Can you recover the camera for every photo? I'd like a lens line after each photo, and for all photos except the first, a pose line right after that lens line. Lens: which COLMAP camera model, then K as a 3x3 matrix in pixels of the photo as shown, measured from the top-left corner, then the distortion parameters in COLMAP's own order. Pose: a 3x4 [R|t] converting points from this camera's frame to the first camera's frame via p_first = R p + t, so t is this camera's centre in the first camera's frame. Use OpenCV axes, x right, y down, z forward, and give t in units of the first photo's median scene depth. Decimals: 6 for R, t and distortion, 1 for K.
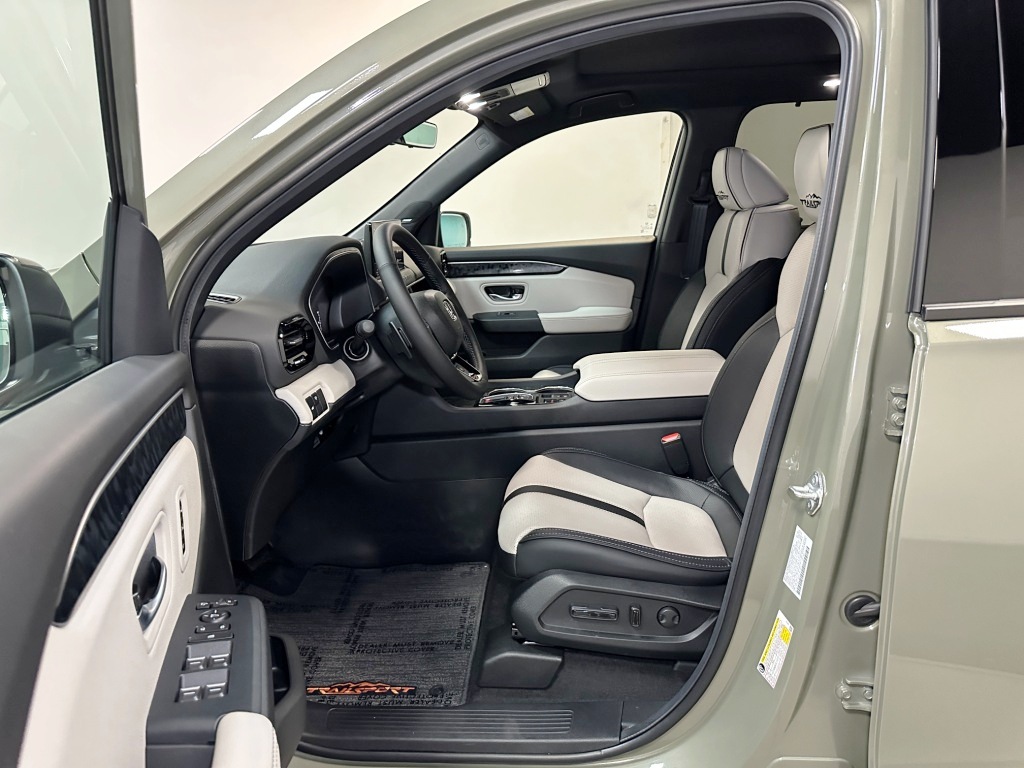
lens RADIAL K [[706.9, 0, 512.0], [0, 706.9, 384.0], [0, 0, 1]] dist [-0.008469, -0.005924]
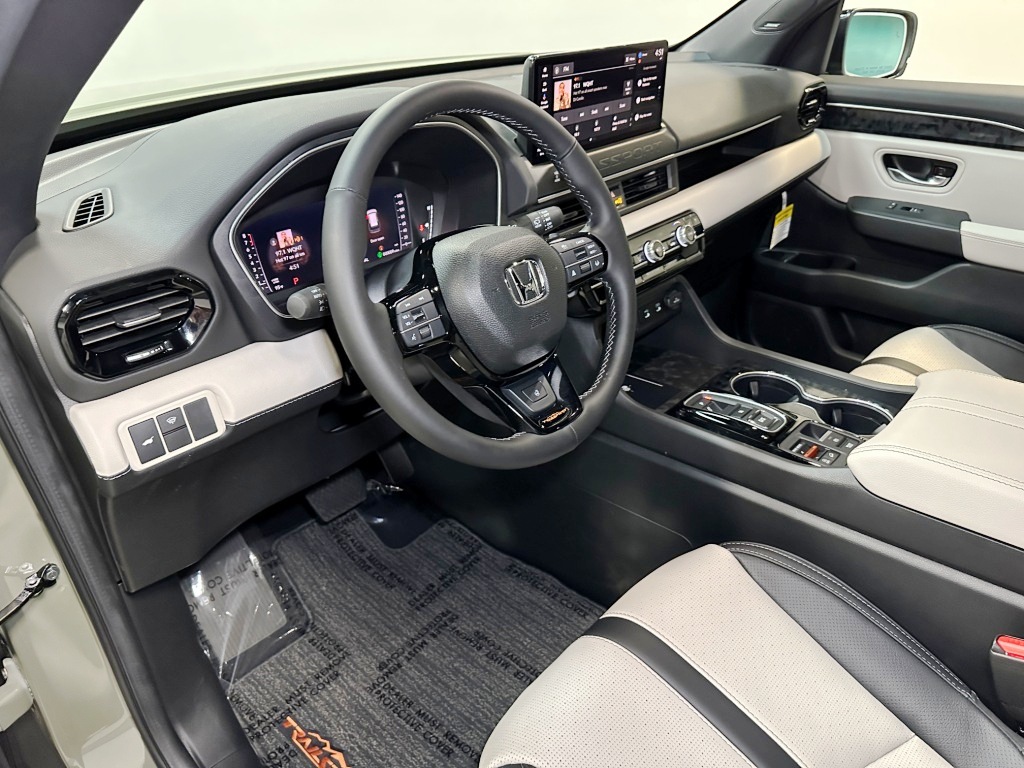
lens RADIAL K [[706.9, 0, 512.0], [0, 706.9, 384.0], [0, 0, 1]] dist [-0.008469, -0.005924]
pose [[0.779531, 0.333860, -0.529971, 0.145821], [-0.168358, 0.926651, 0.336116, -0.159125], [0.603314, -0.172788, 0.778561, 0.483907]]
